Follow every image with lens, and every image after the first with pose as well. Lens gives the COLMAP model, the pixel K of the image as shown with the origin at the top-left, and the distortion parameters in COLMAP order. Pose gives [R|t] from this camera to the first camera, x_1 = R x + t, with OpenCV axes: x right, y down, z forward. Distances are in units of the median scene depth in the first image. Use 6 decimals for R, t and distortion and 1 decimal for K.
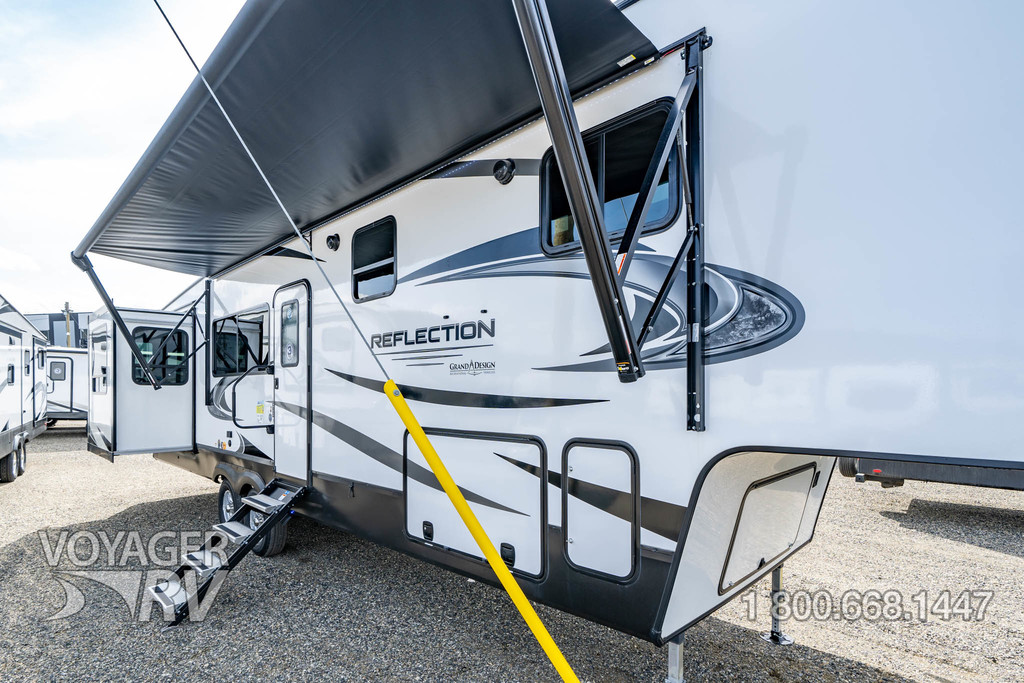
lens RADIAL K [[453.7, 0, 510.5], [0, 453.7, 338.2], [0, 0, 1]] dist [0.002545, 0.000474]
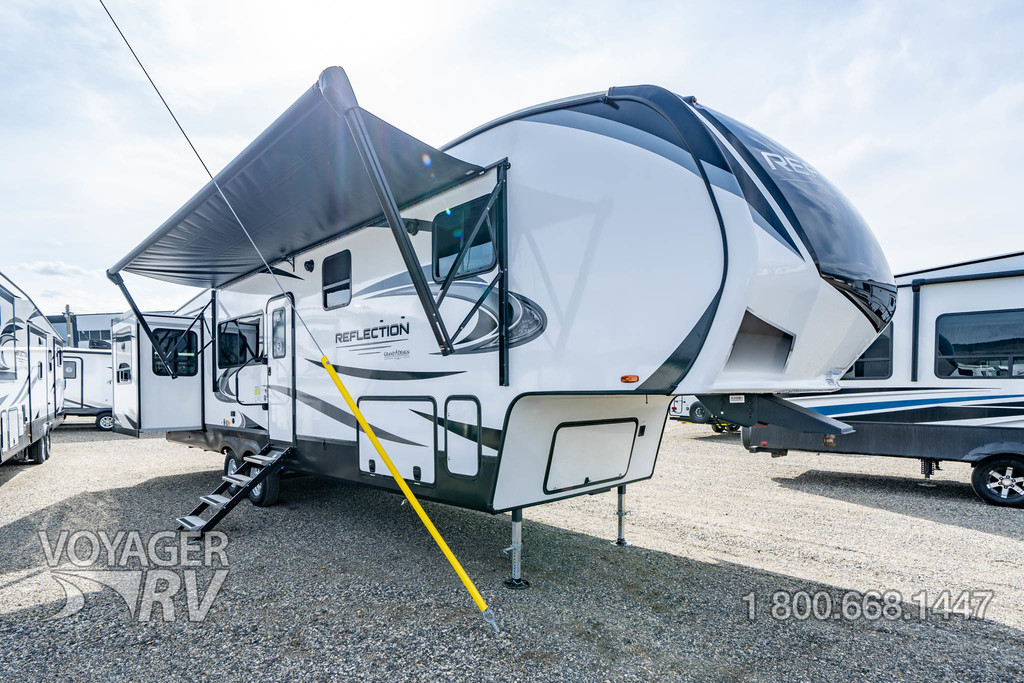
lens RADIAL K [[453.7, 0, 513.7], [0, 453.7, 342.3], [0, 0, 1]] dist [0.002545, 0.000474]
pose [[0.999938, -0.005728, 0.009586, 0.210992], [0.005632, 0.999934, 0.010016, 0.008336], [-0.009643, -0.009962, 0.999904, -0.375416]]
